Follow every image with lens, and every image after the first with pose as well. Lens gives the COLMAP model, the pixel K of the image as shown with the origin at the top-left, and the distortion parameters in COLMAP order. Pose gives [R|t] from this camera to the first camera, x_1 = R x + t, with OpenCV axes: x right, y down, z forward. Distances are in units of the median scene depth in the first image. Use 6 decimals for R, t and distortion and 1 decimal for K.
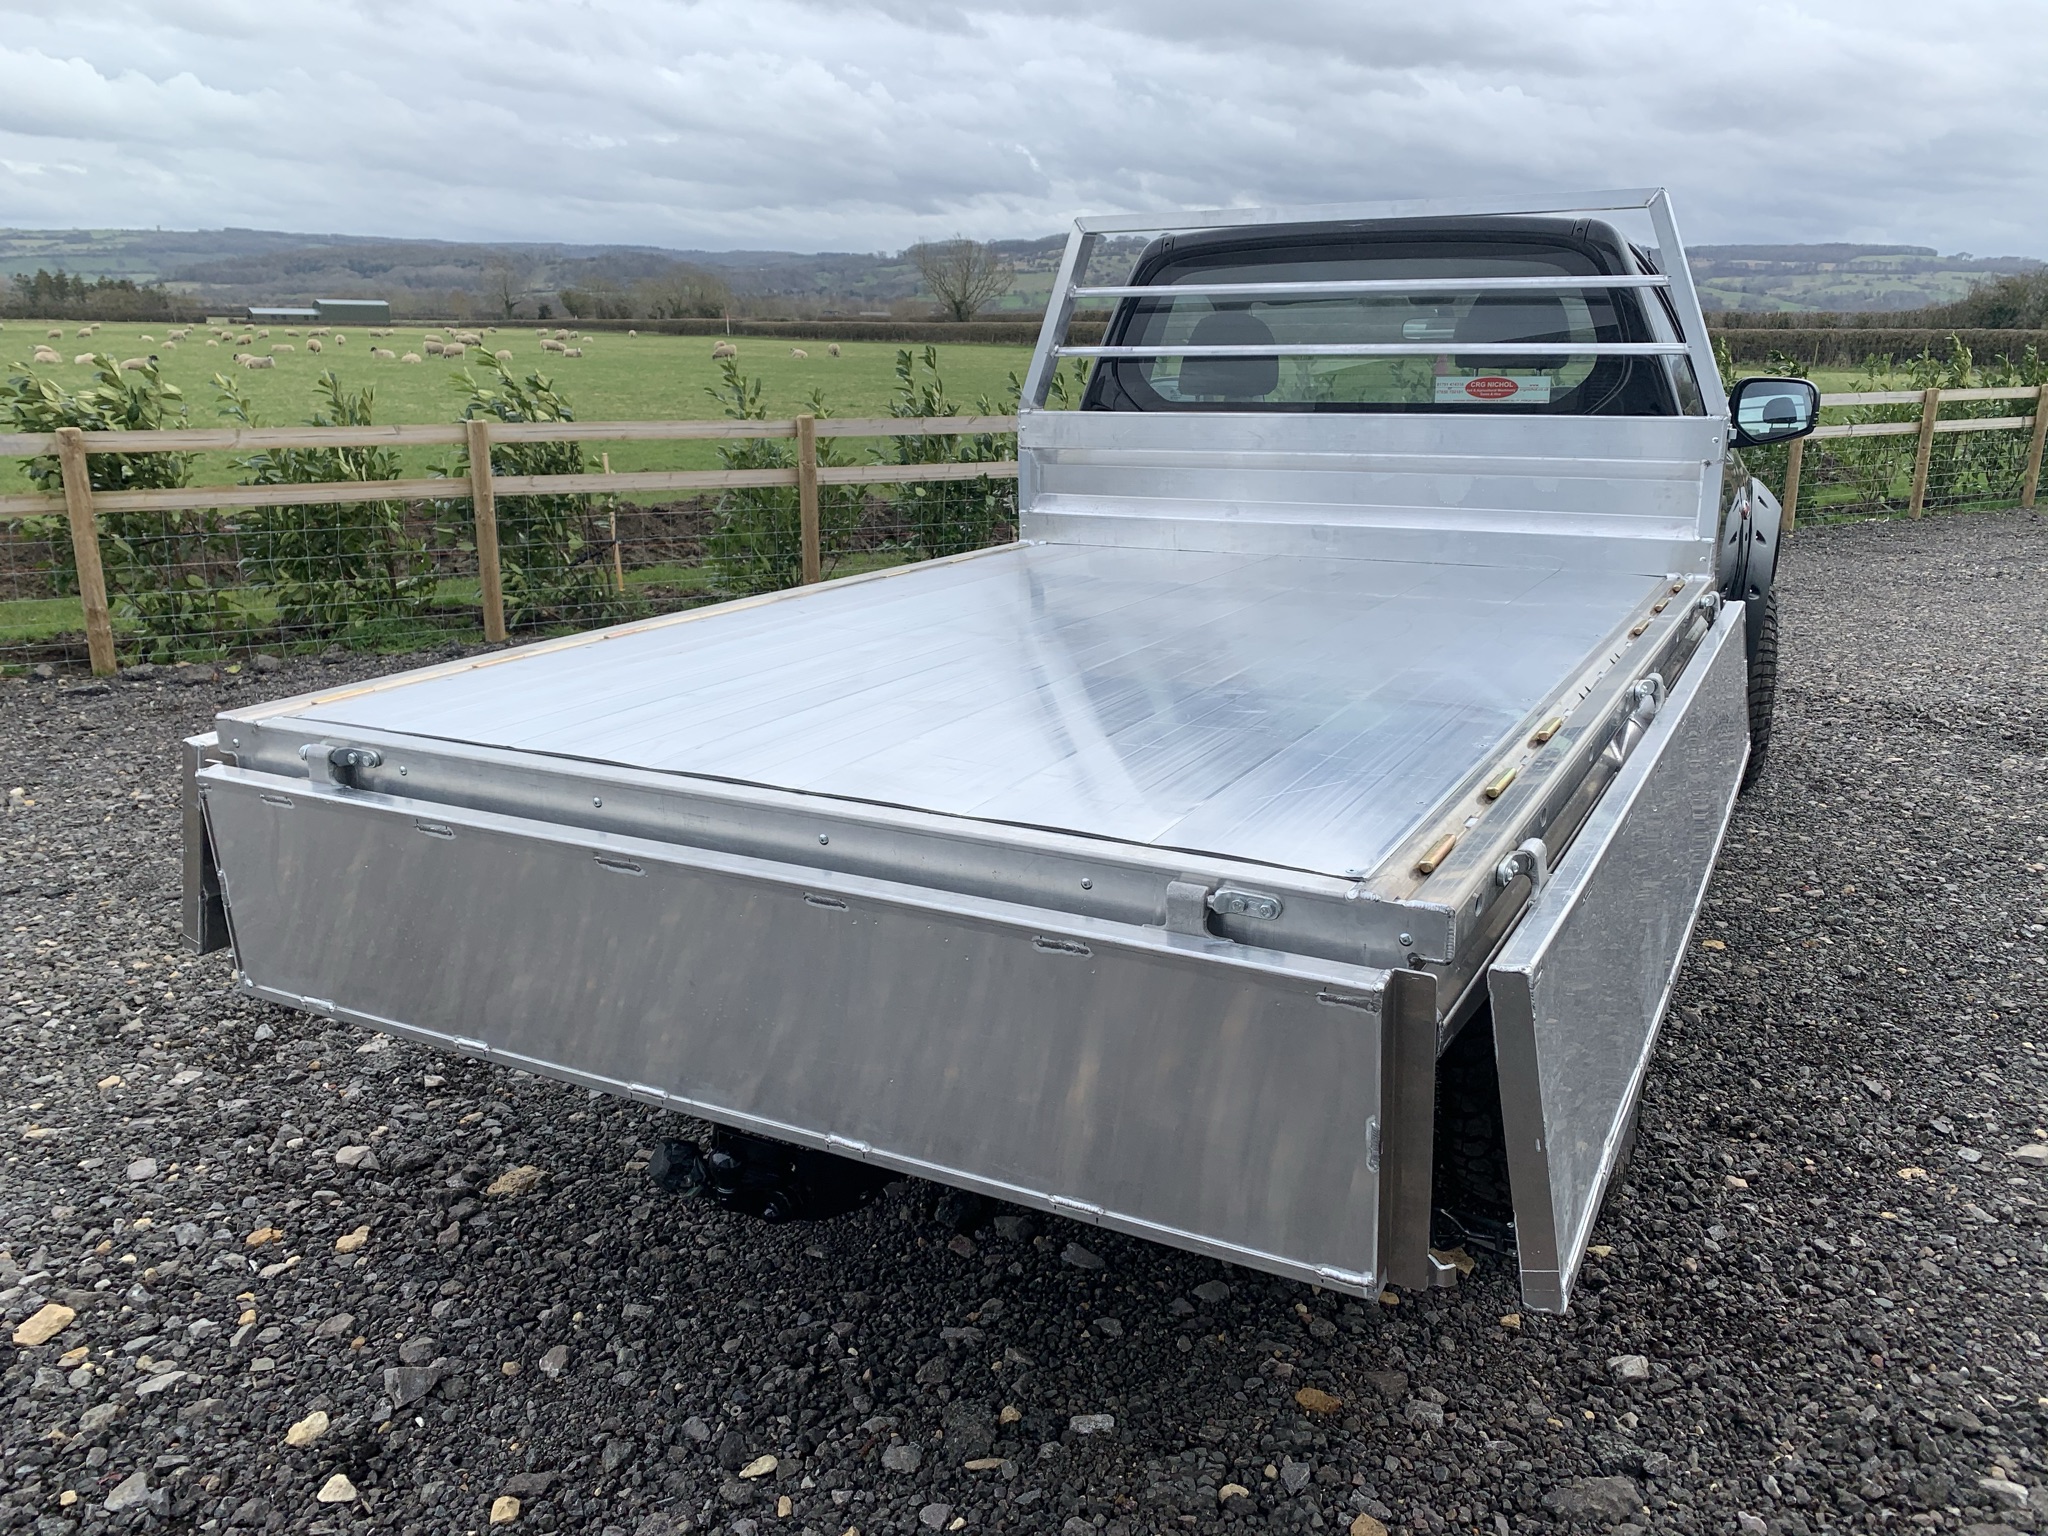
lens RADIAL K [[1555.5, 0, 1041.4], [0, 1555.5, 771.3], [0, 0, 1]] dist [0.000332, 0.014575]
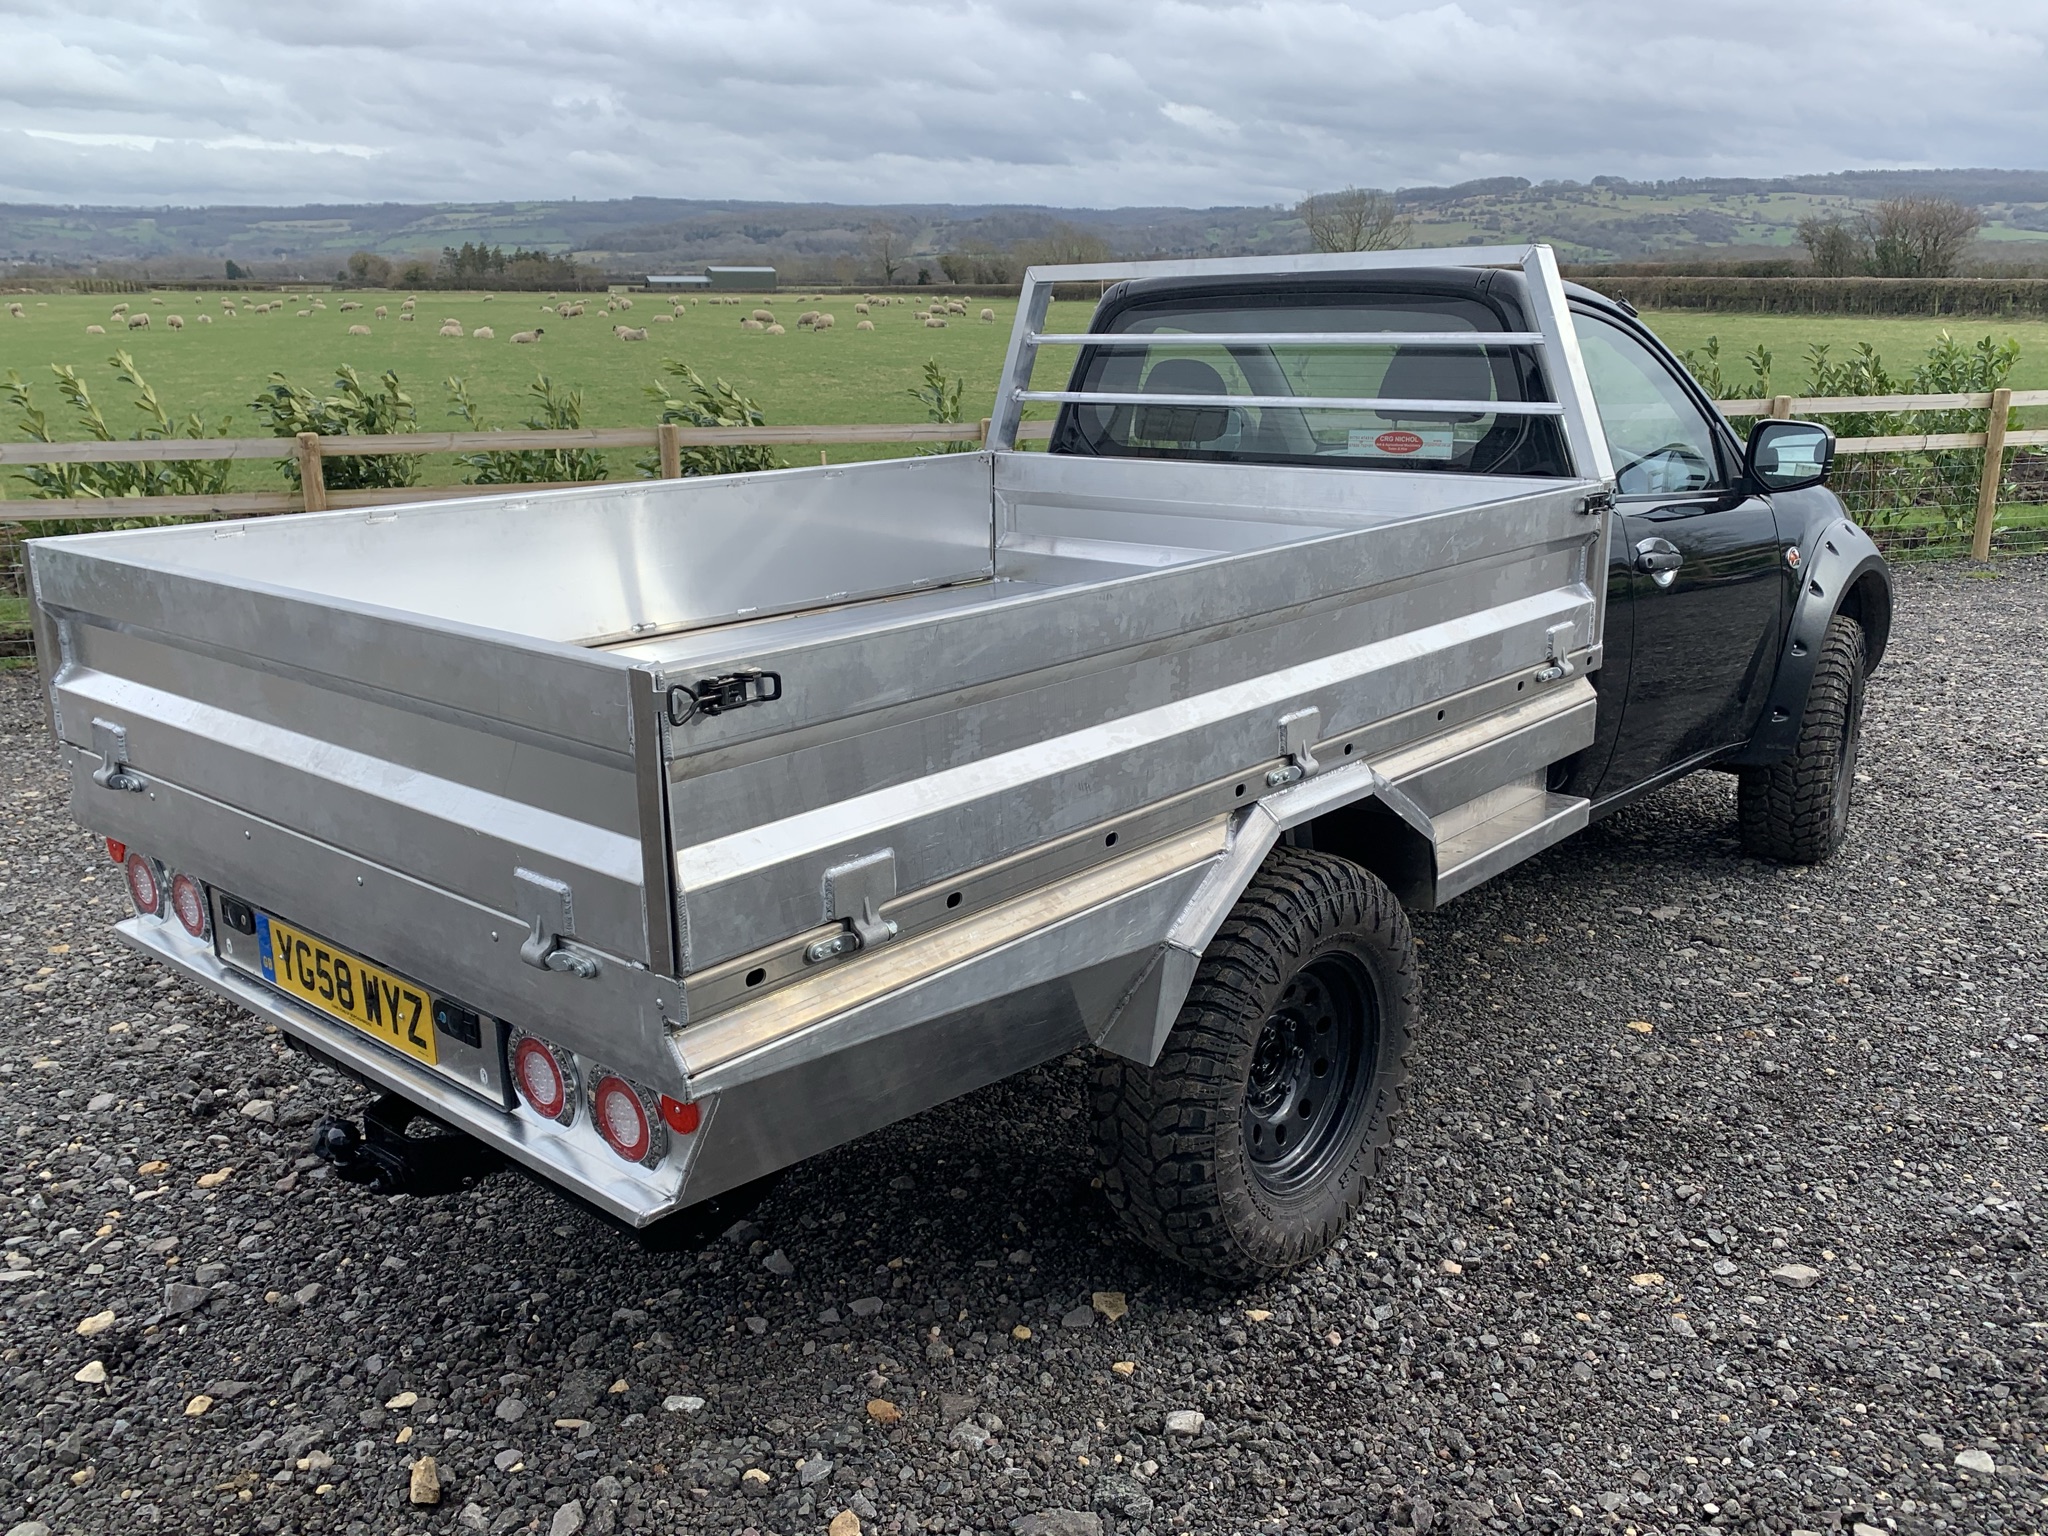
lens RADIAL K [[1664.0, 0, 1060.9], [0, 1664.0, 768.5], [0, 0, 1]] dist [0.010972, -0.001427]
pose [[0.974803, 0.051697, -0.216995, 0.482663], [-0.050884, 0.998661, 0.009335, -0.060144], [0.217187, 0.001941, 0.976128, -0.111150]]
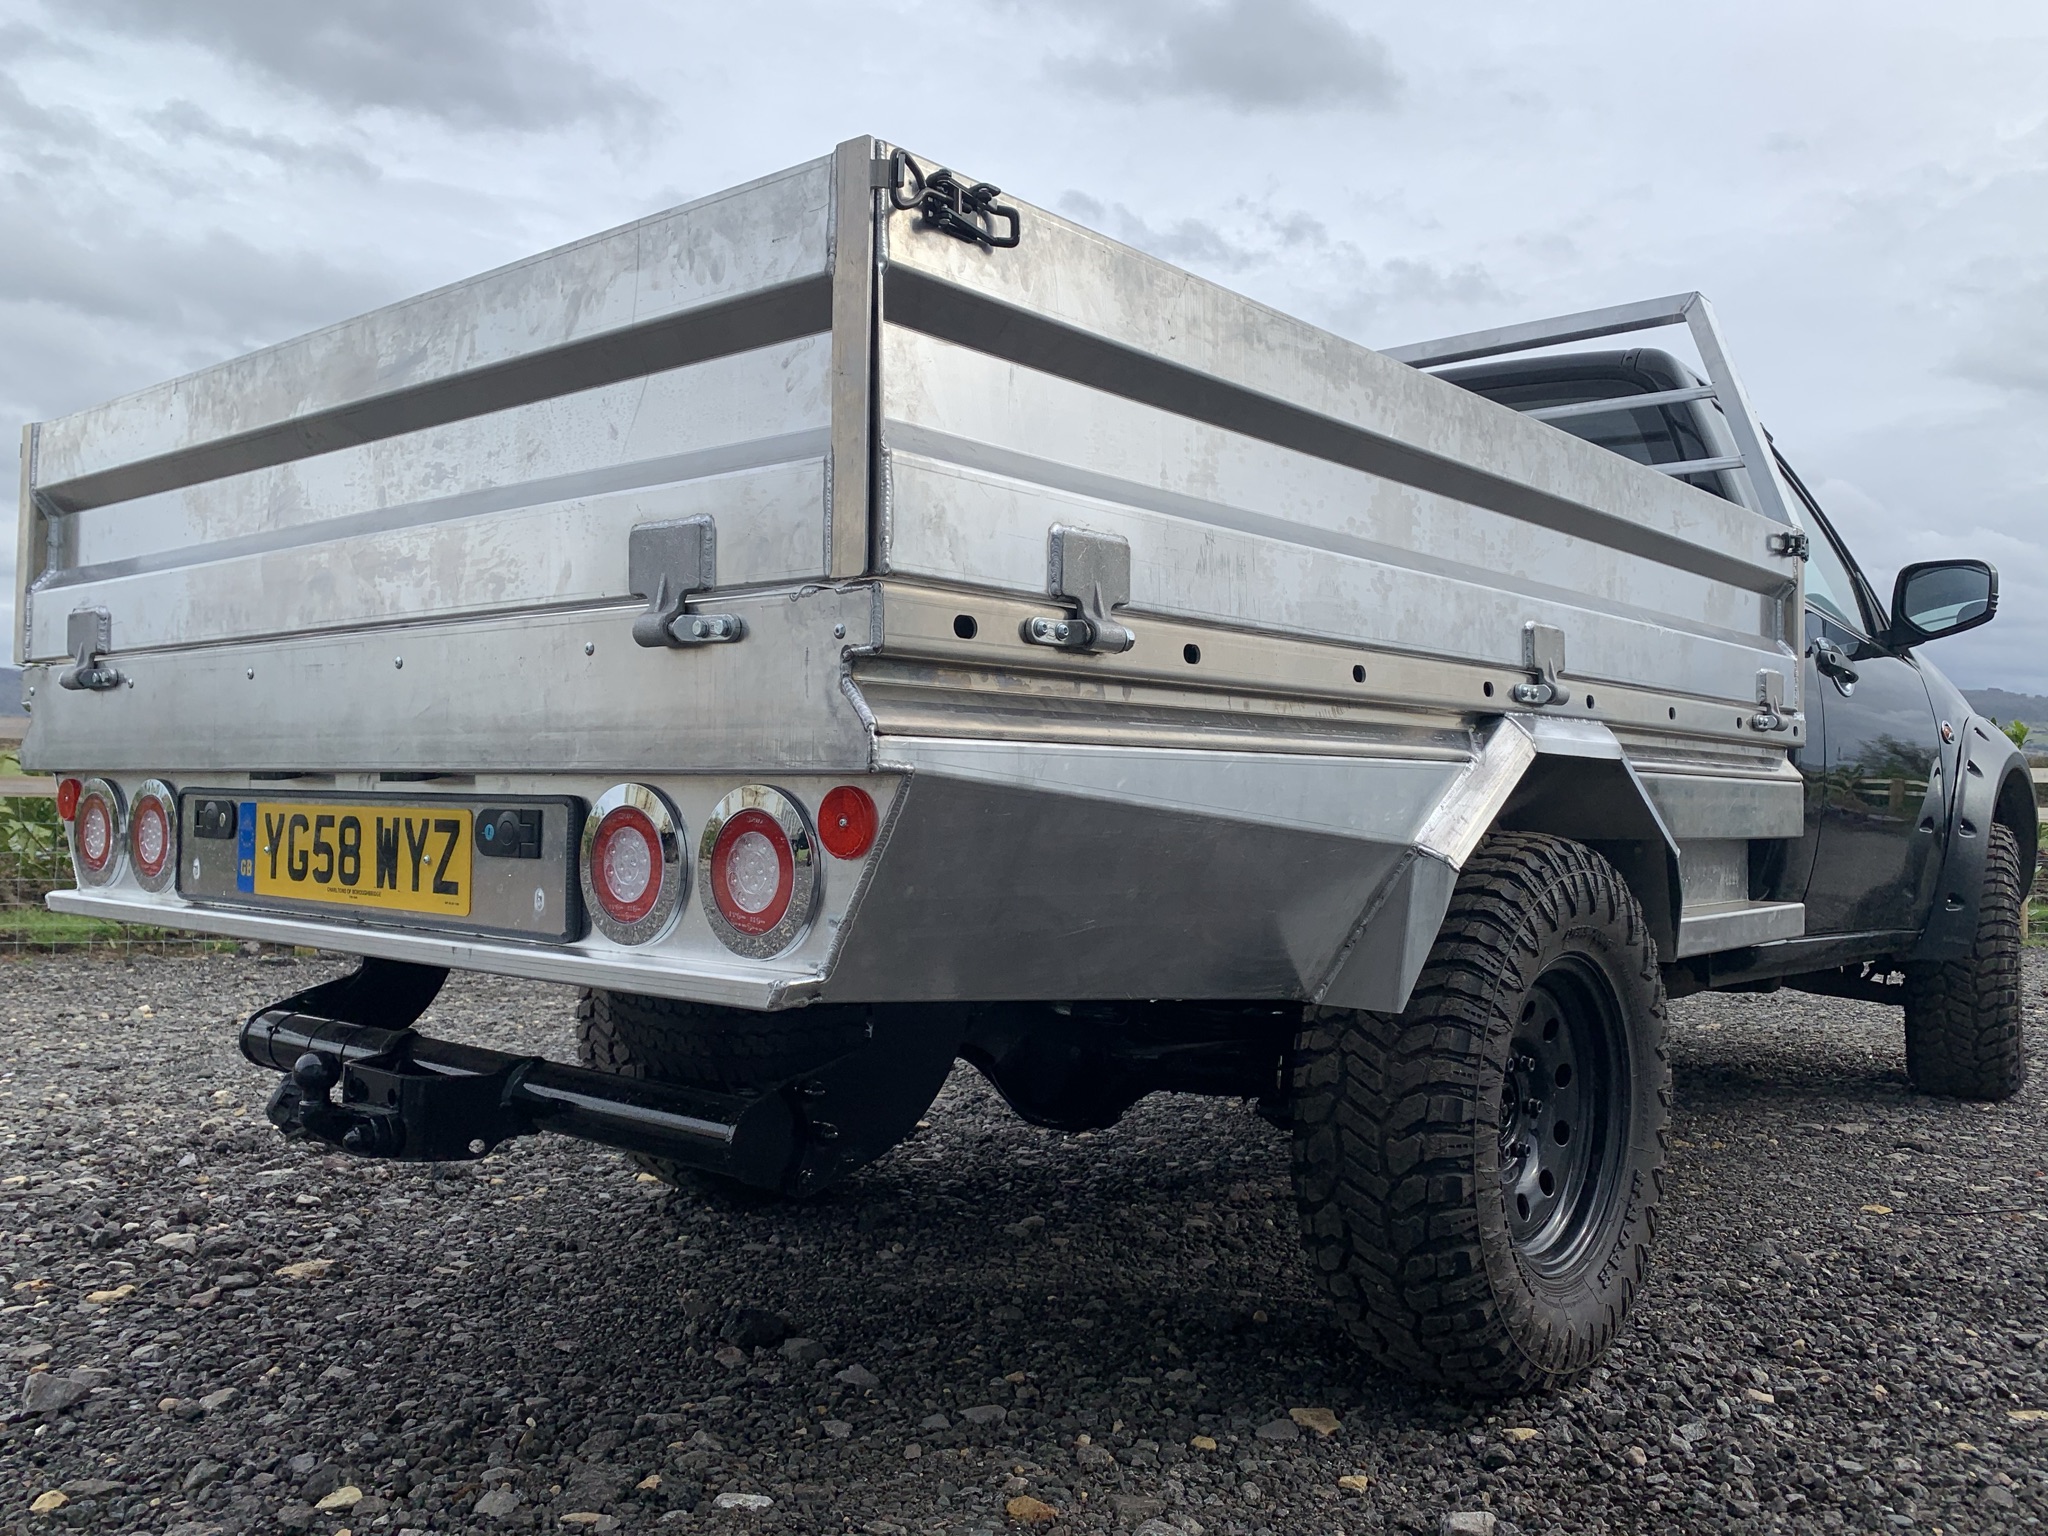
lens RADIAL K [[1666.4, 0, 1045.5], [0, 1666.4, 763.0], [0, 0, 1]] dist [0.001940, 0.006216]
pose [[0.976726, 0.010055, -0.214257, 0.323791], [-0.069490, 0.959860, -0.271733, 0.248112], [0.202925, 0.280298, 0.938219, 0.114423]]
